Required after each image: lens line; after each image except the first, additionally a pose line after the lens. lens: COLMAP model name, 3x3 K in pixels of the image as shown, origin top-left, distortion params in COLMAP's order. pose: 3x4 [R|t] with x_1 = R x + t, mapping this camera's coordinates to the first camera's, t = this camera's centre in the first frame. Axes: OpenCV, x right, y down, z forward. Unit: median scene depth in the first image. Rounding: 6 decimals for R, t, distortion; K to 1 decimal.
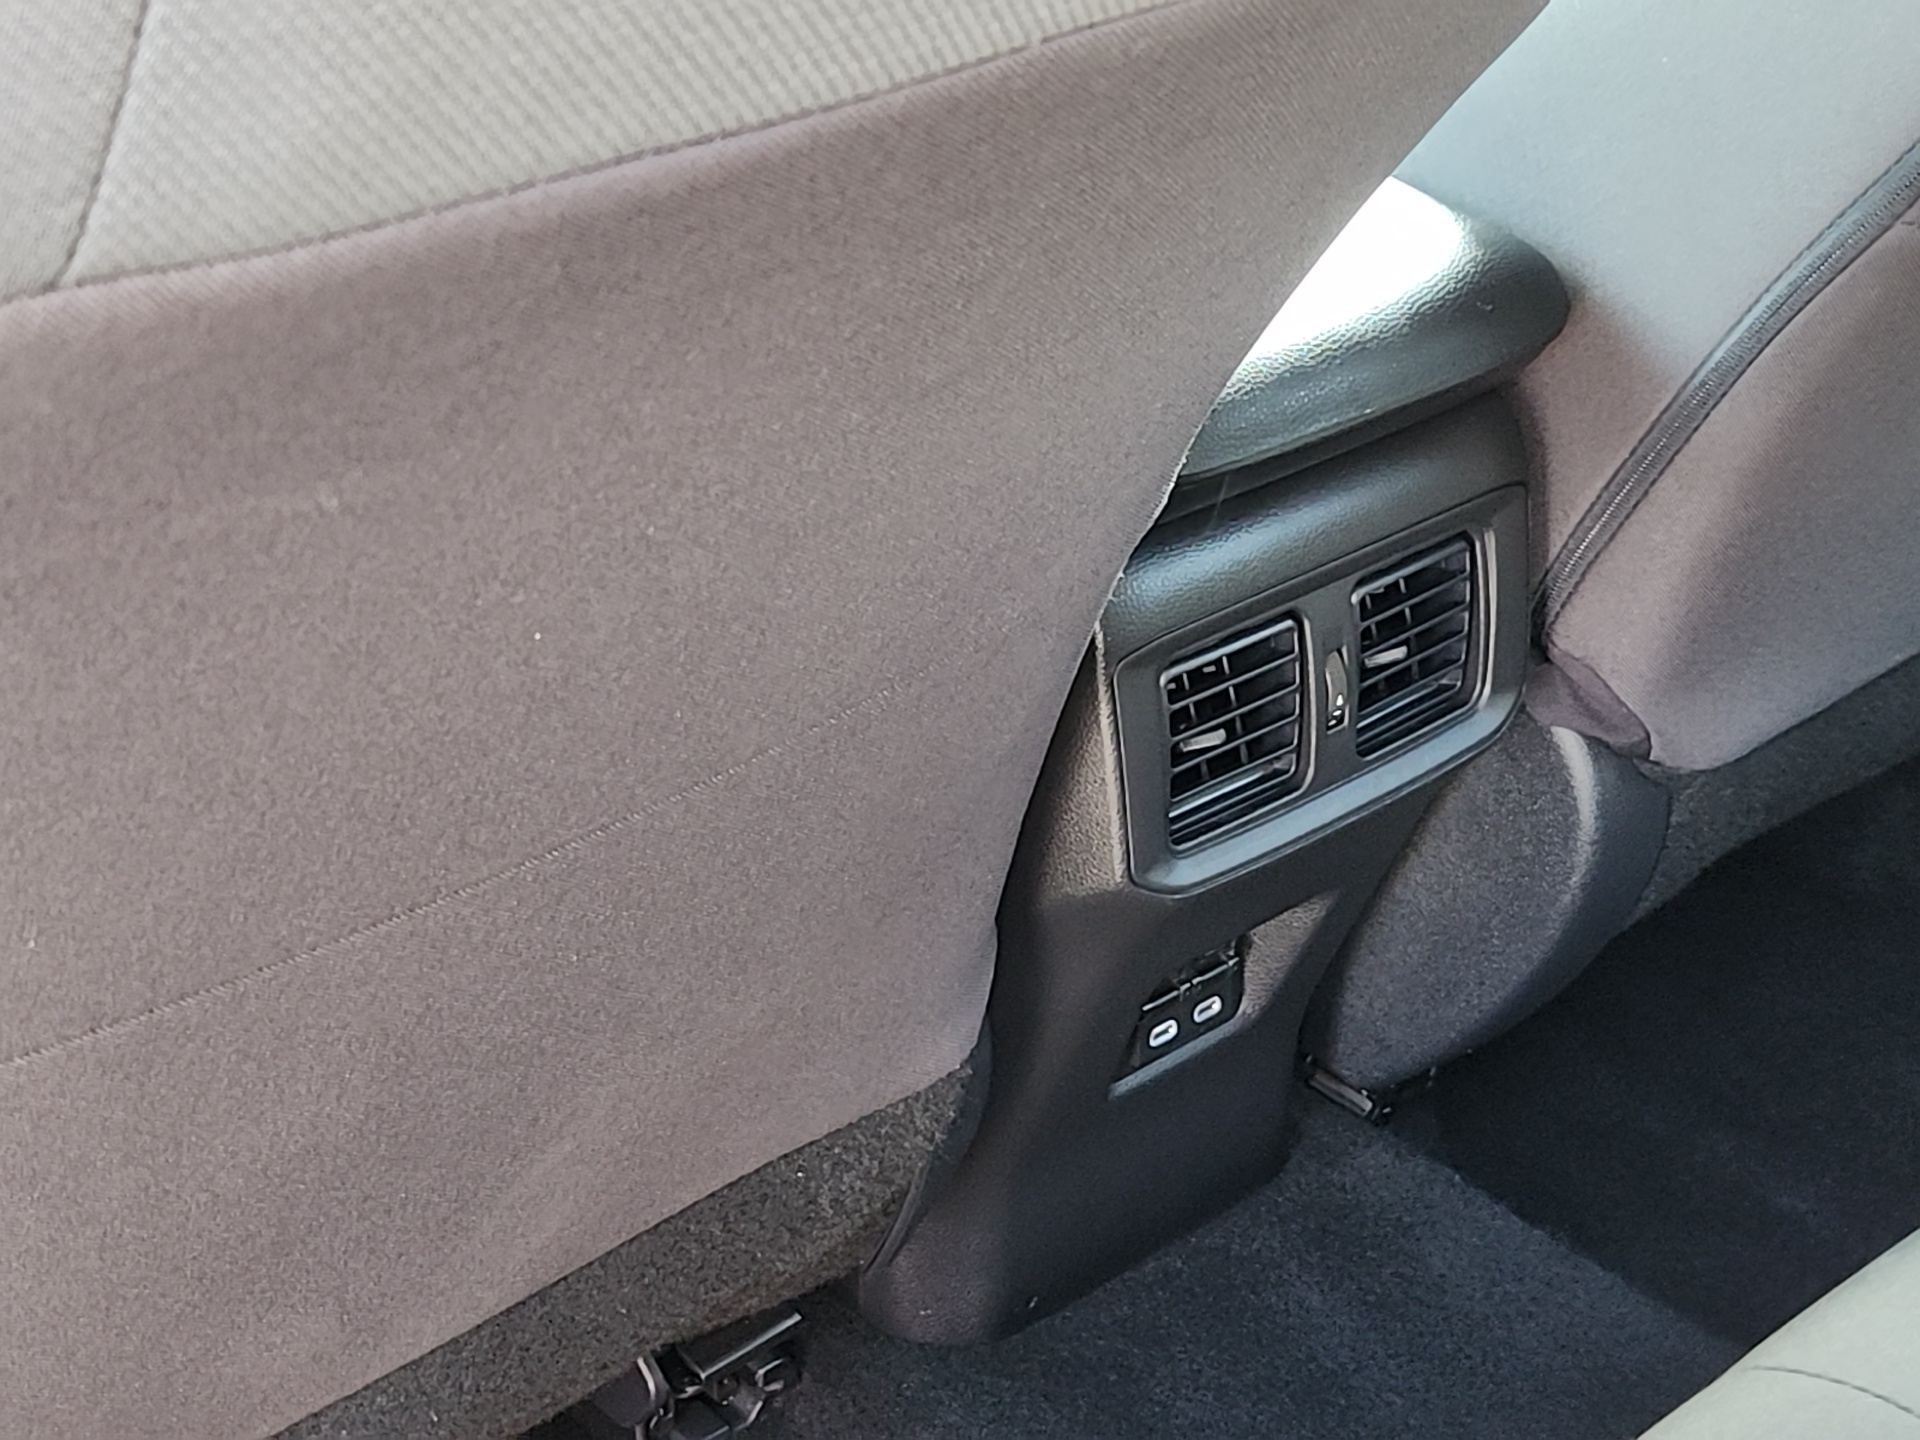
lens RADIAL K [[3057.9, 0, 960.0], [0, 3057.9, 720.0], [0, 0, 1]] dist [0.189025, -0.904510]
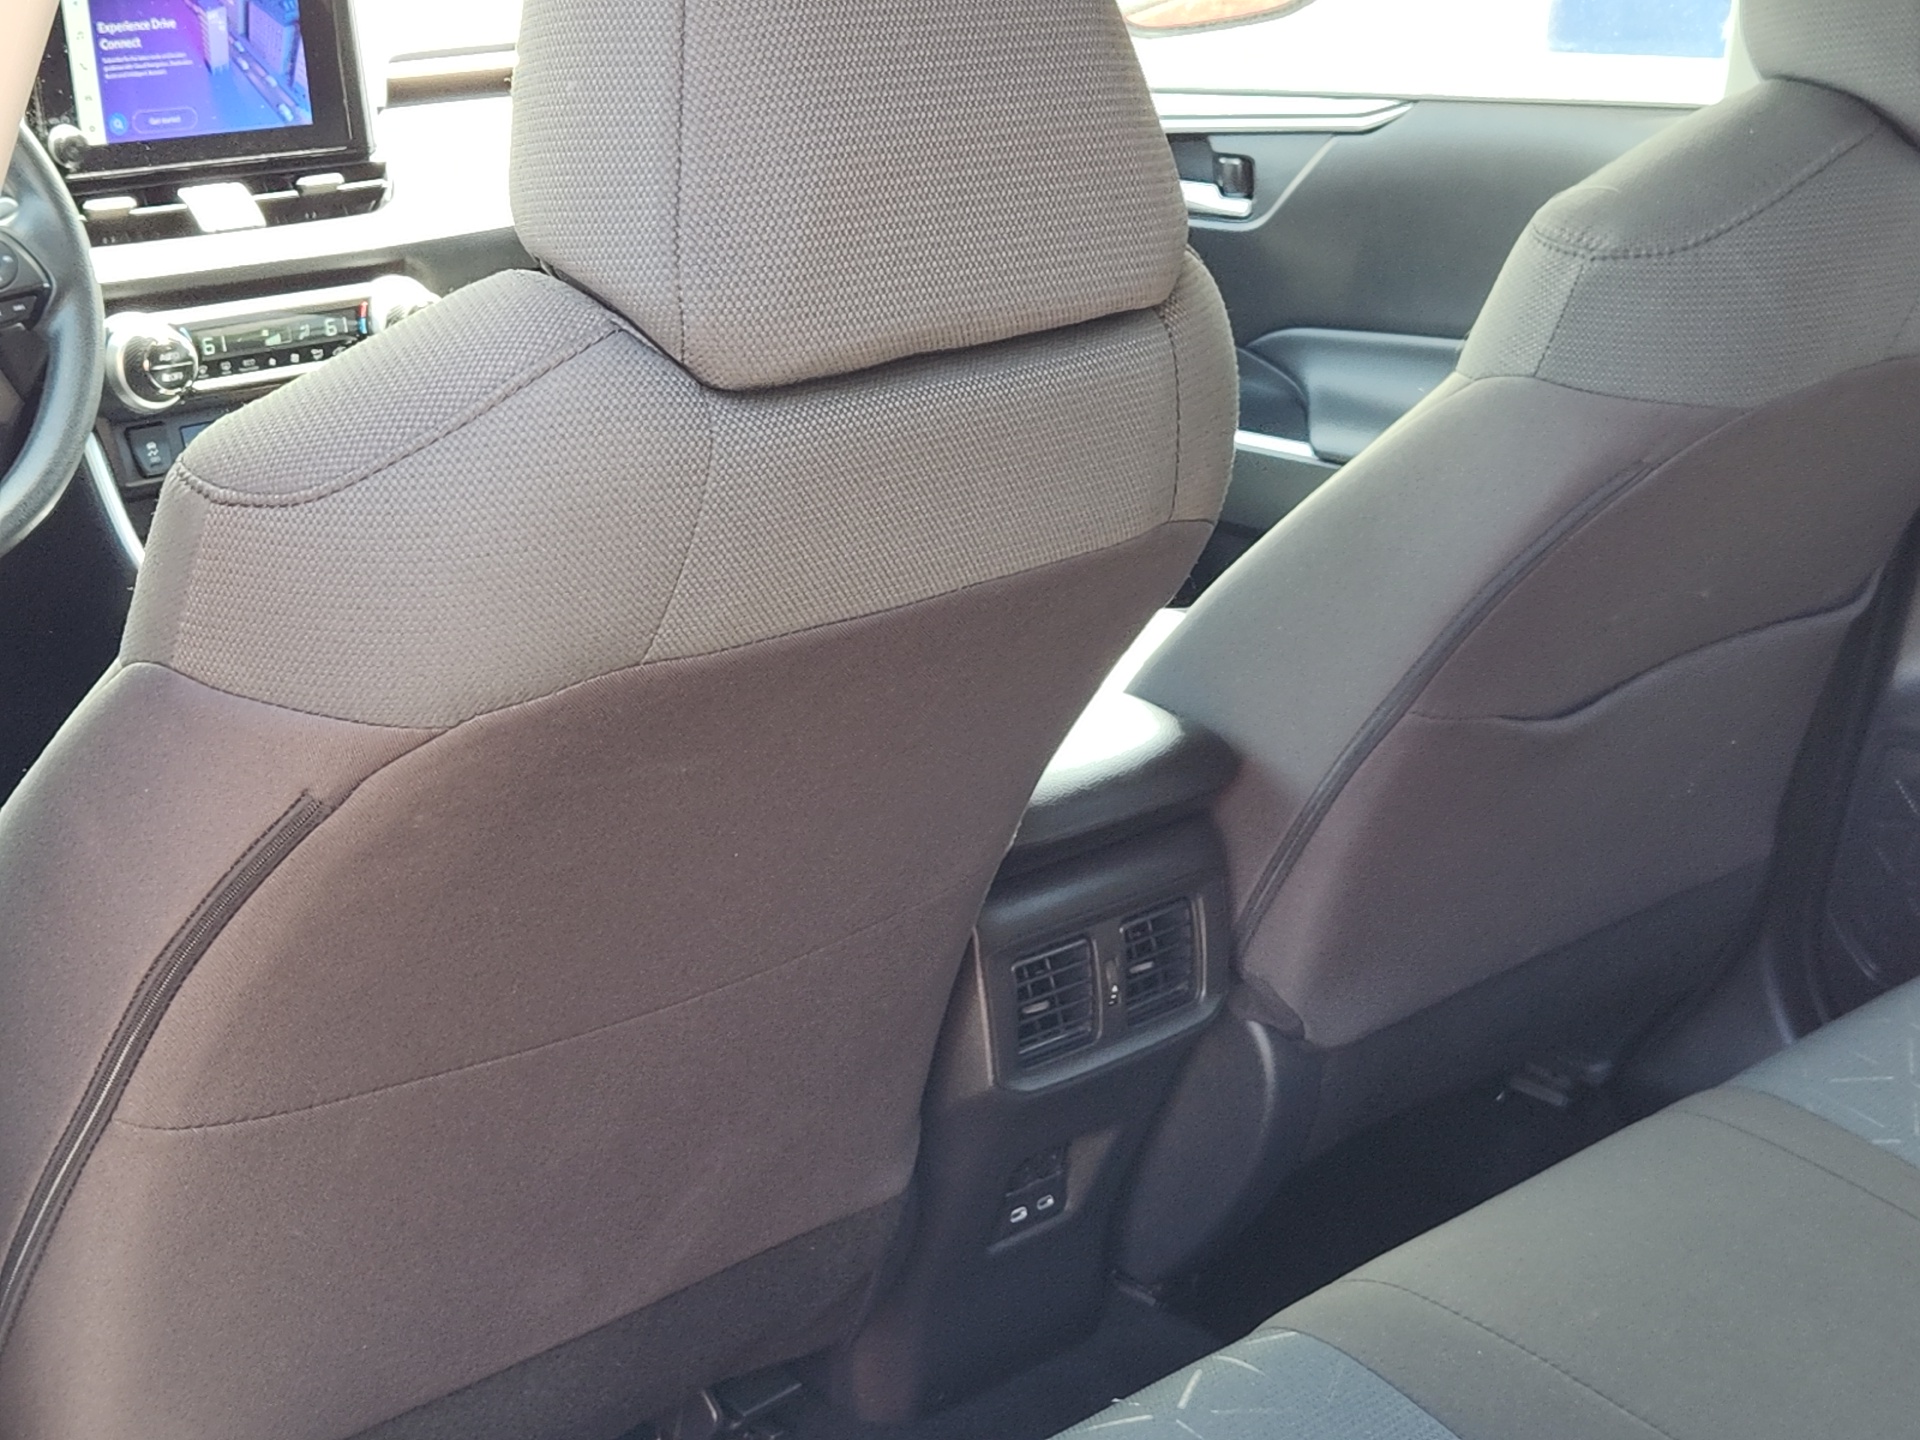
lens RADIAL K [[3057.9, 0, 960.0], [0, 3057.9, 720.0], [0, 0, 1]] dist [0.189025, -0.904510]
pose [[0.998502, -0.011911, 0.053395, -0.052505], [0.022671, 0.978350, -0.205712, 0.195039], [-0.049789, 0.206615, 0.977155, -0.699839]]
